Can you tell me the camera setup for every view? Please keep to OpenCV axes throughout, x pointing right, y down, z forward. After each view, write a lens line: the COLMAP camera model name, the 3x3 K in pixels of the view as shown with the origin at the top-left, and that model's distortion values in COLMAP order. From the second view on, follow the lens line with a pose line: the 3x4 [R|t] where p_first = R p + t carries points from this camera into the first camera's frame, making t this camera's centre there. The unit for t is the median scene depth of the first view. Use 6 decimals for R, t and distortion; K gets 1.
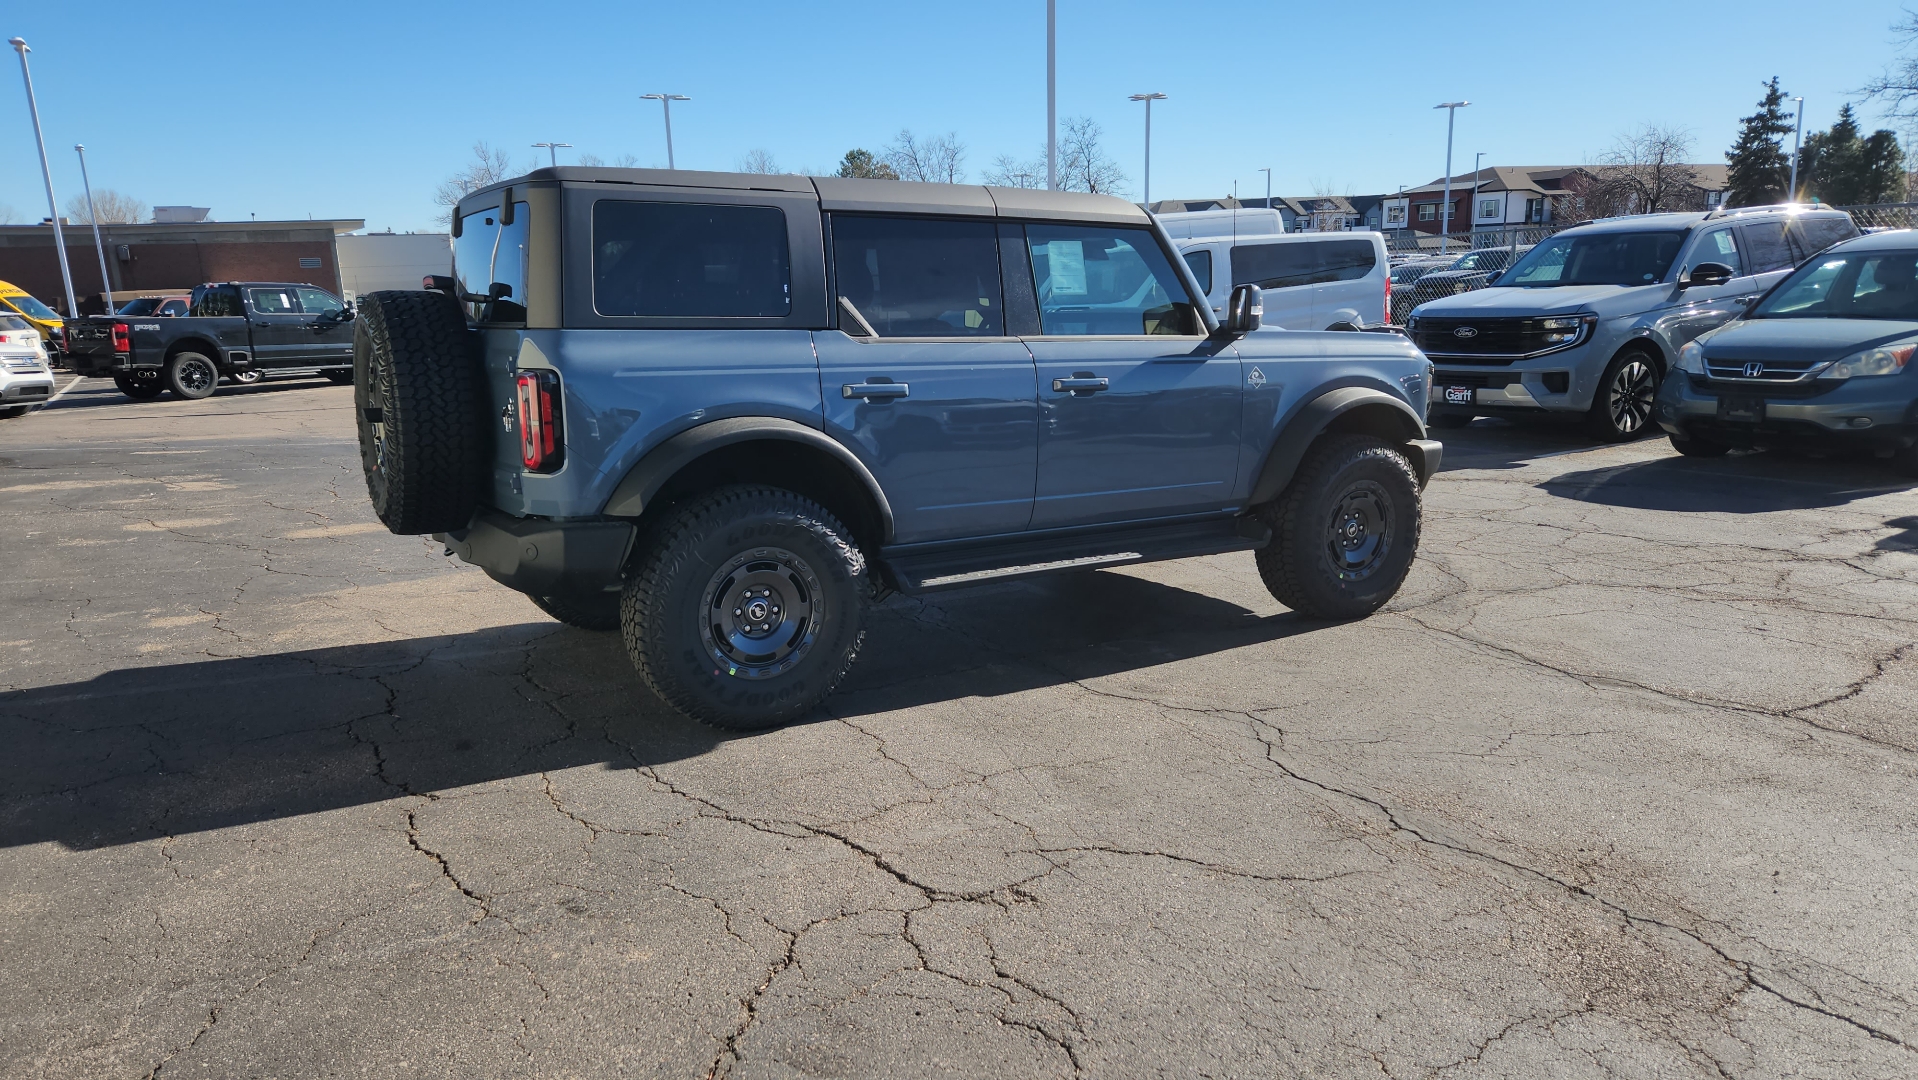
lens RADIAL K [[1284.5, 0, 925.5], [0, 1284.5, 545.9], [0, 0, 1]] dist [0.067095, -0.051657]
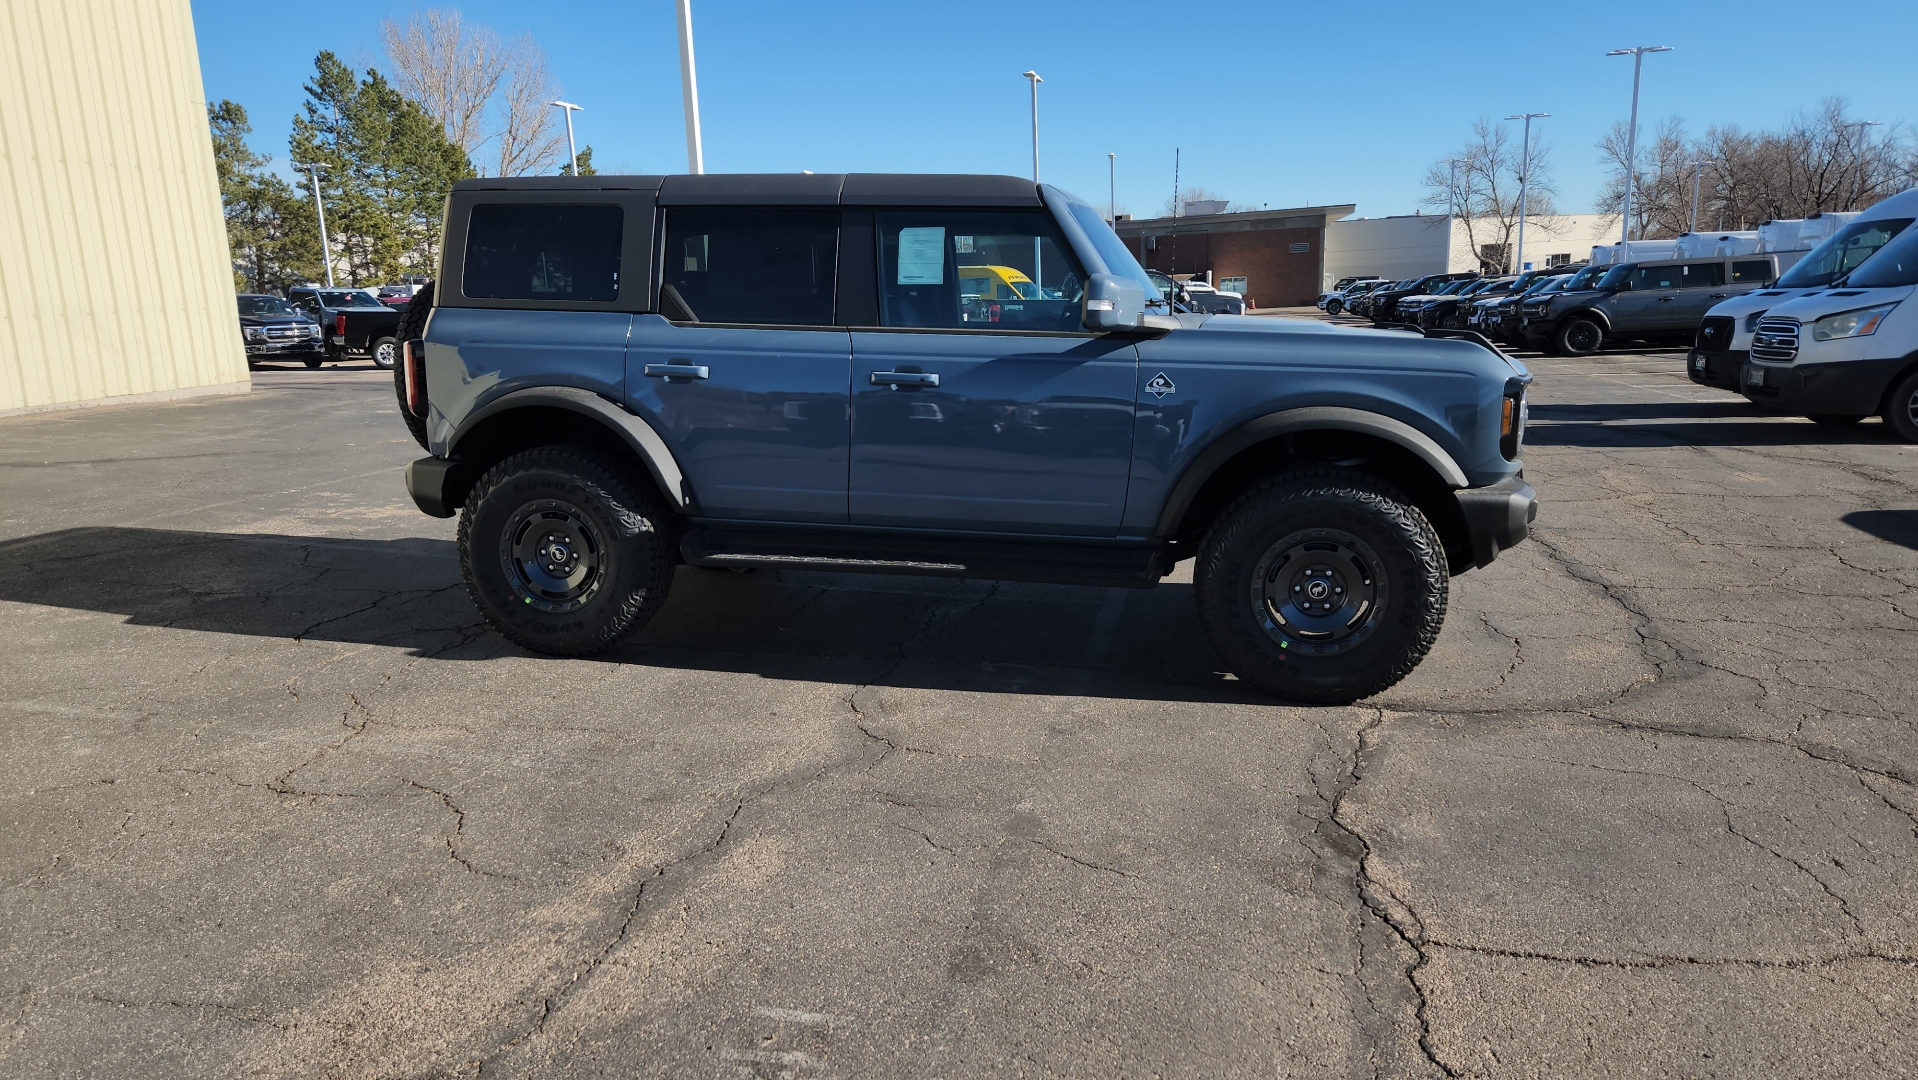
lens RADIAL K [[1280.0, 0, 936.9], [0, 1280.0, 548.0], [0, 0, 1]] dist [0.072659, -0.057742]
pose [[0.734155, 0.143427, -0.663661, 0.732078], [-0.132984, 0.988878, 0.066601, -0.063879], [0.665832, 0.039361, 0.745063, 0.294792]]
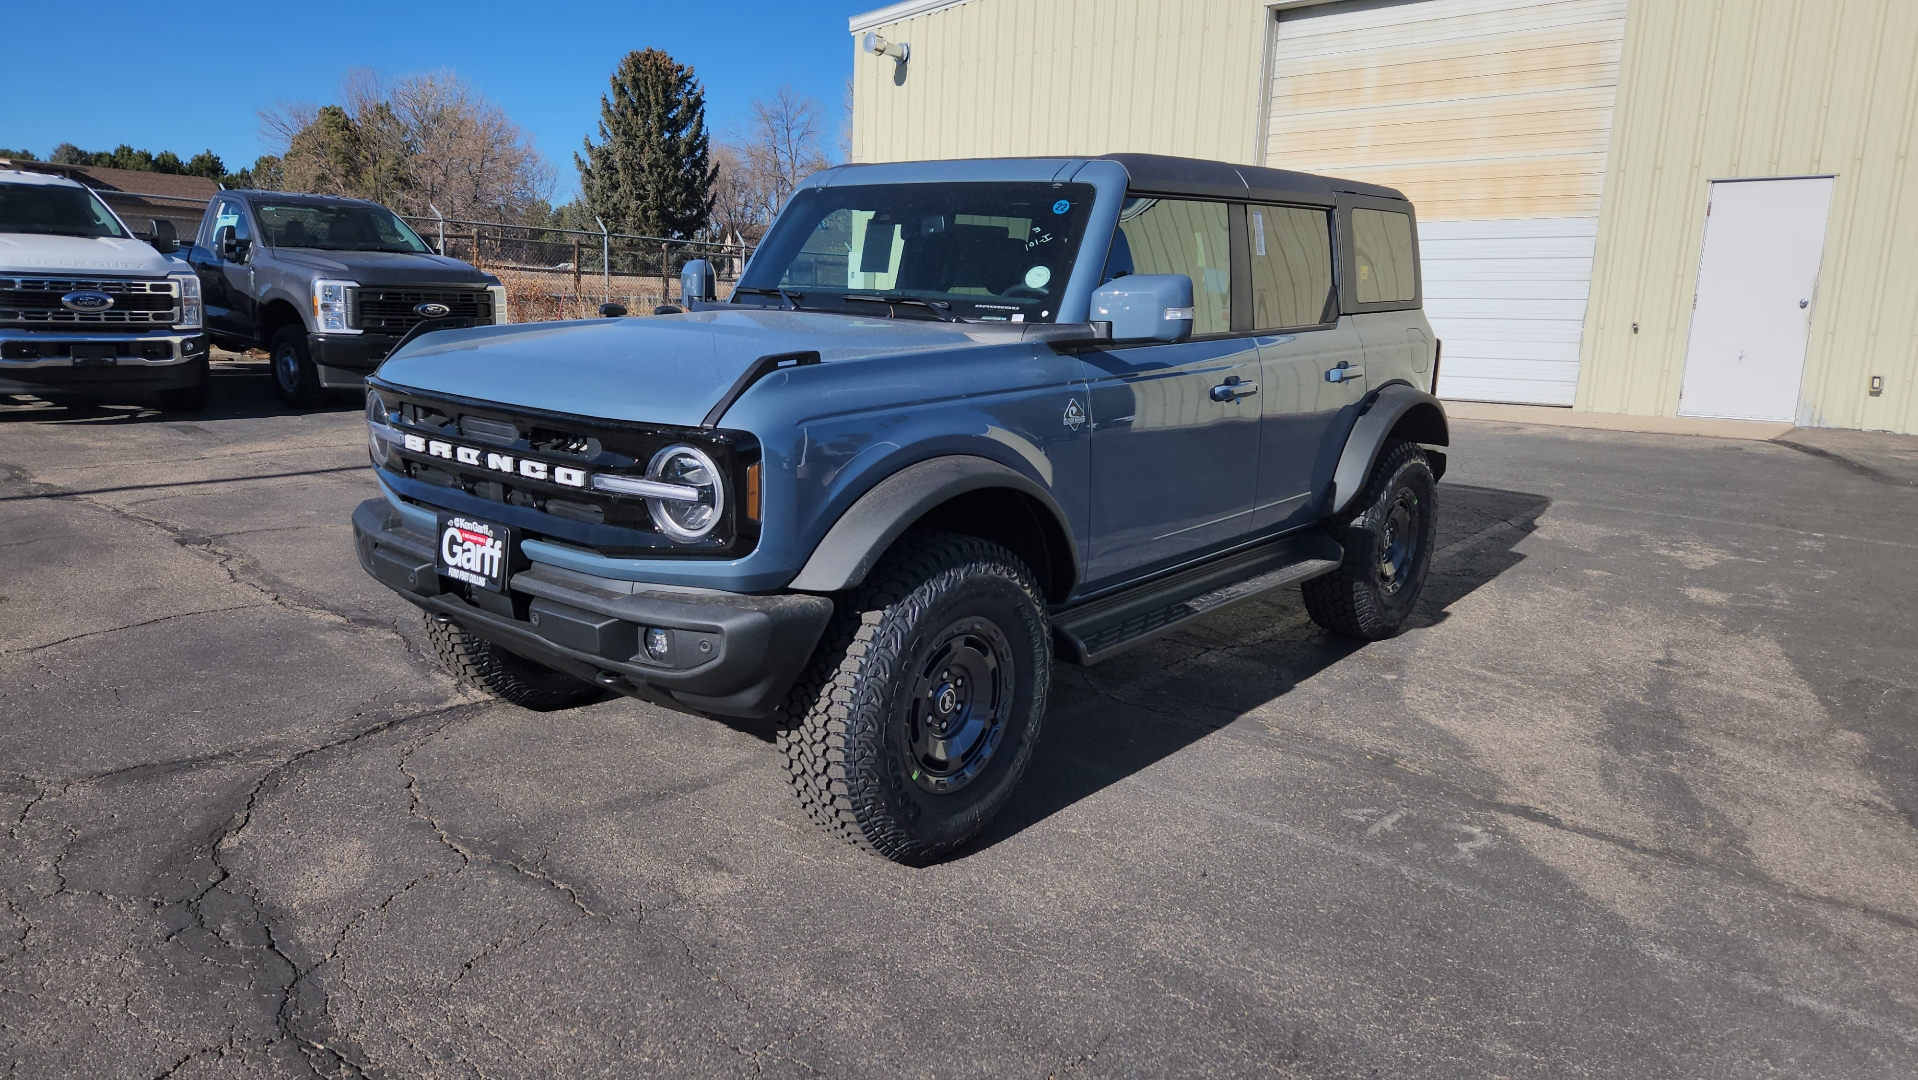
lens RADIAL K [[1280.0, 0, 929.0], [0, 1280.0, 546.1], [0, 0, 1]] dist [0.072659, -0.057742]
pose [[-0.945746, 0.056351, -0.319983, 0.386943], [-0.073796, 0.921849, 0.380457, -0.365148], [0.316415, 0.383429, -0.867677, 1.874588]]
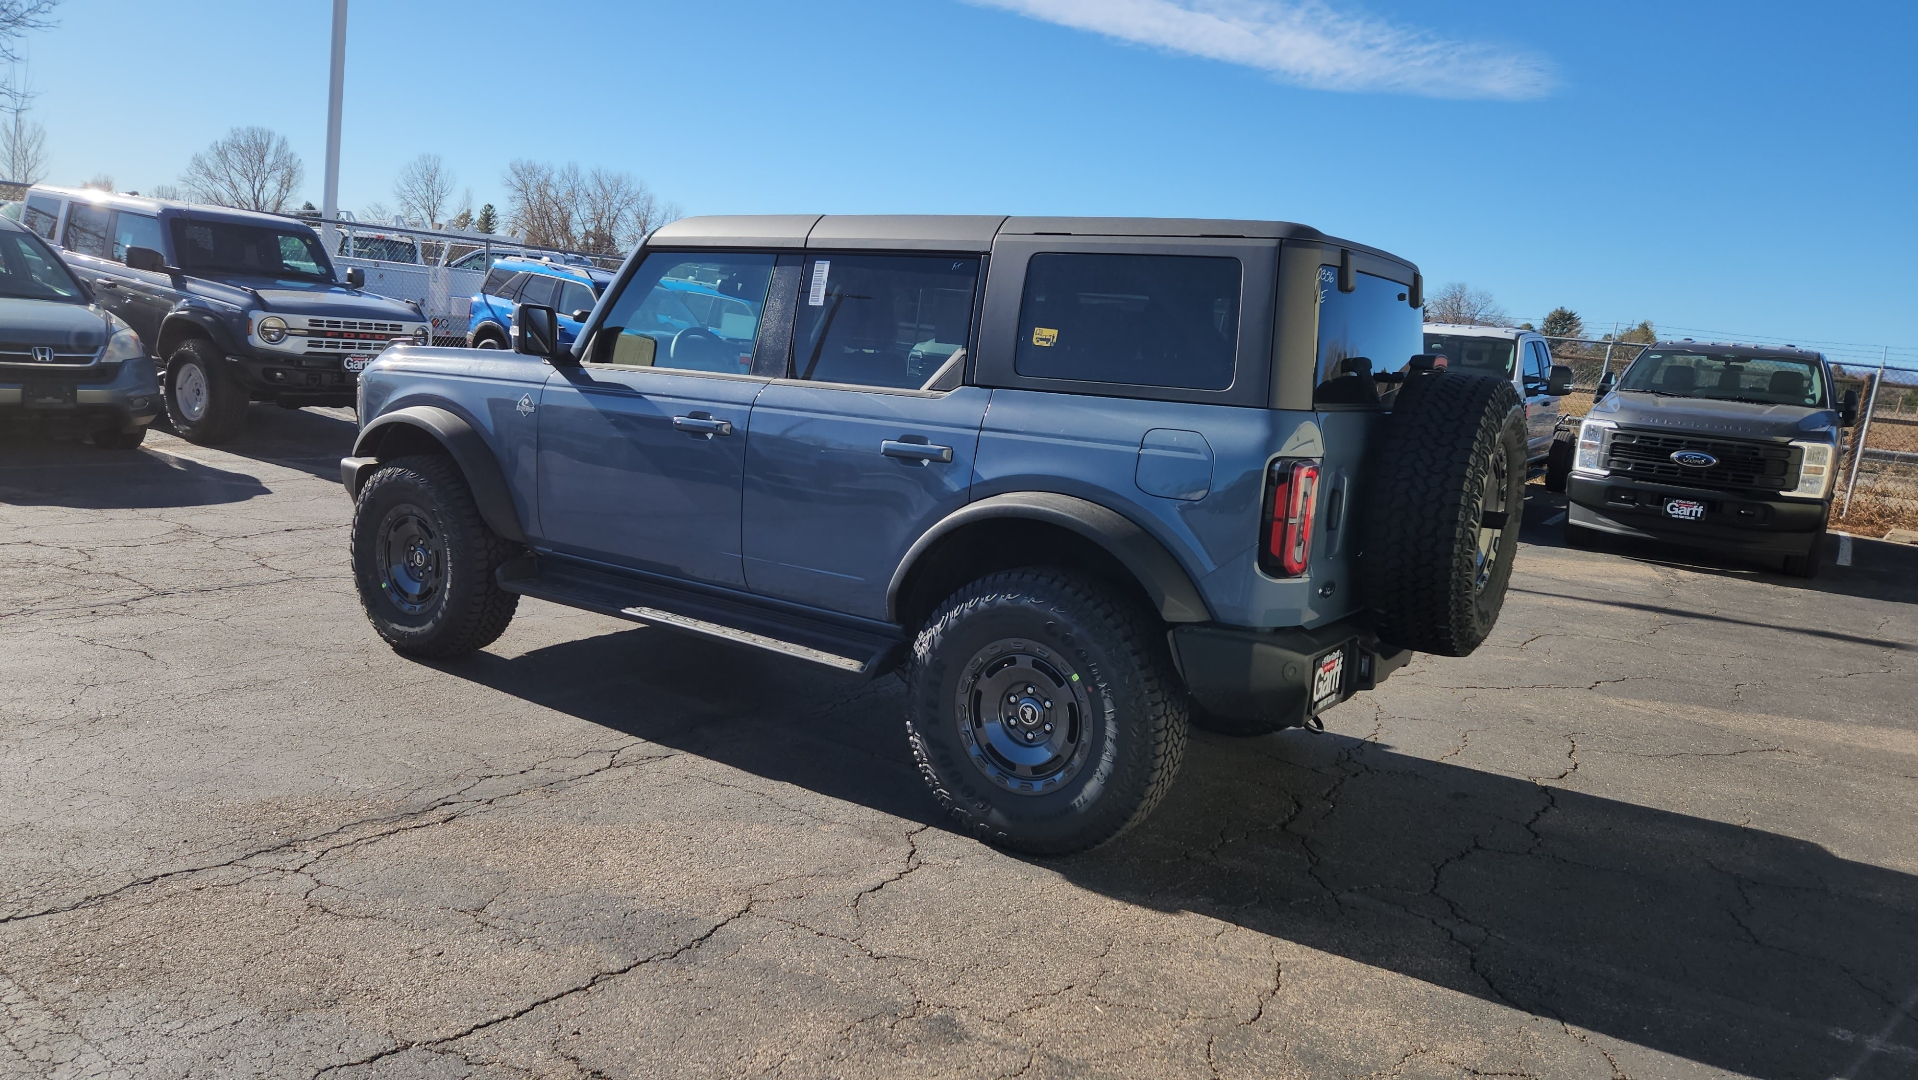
lens RADIAL K [[1280.0, 0, 919.7], [0, 1280.0, 514.5], [0, 0, 1]] dist [0.072659, -0.057742]
pose [[-0.428829, -0.143735, 0.891878, -0.865244], [0.092110, 0.975159, 0.201444, -0.263338], [-0.898678, 0.168536, -0.404937, 1.426154]]
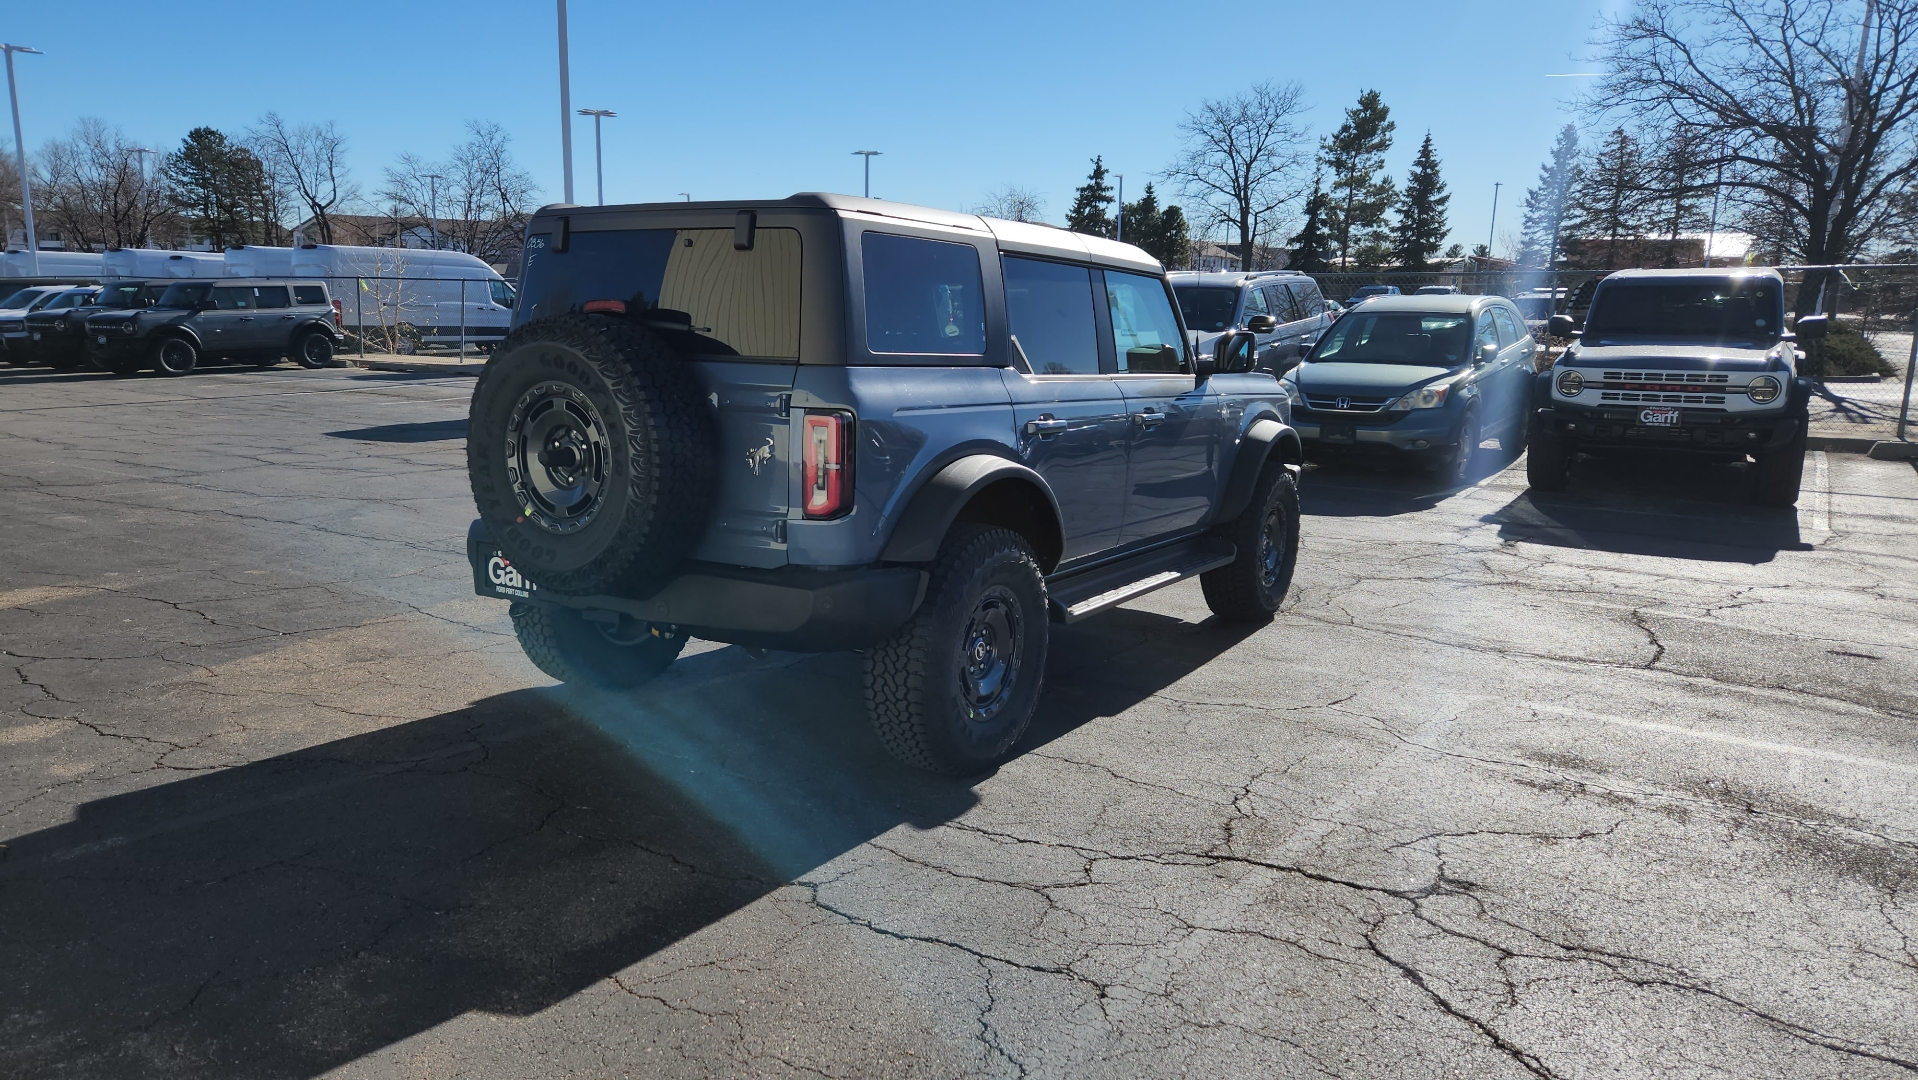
lens RADIAL K [[1284.5, 0, 936.9], [0, 1284.5, 515.7], [0, 0, 1]] dist [0.067095, -0.051657]
pose [[0.892439, -0.033160, 0.449948, -0.491775], [0.049013, 0.998519, -0.023624, -0.025637], [-0.448498, 0.043136, 0.892742, 0.106918]]
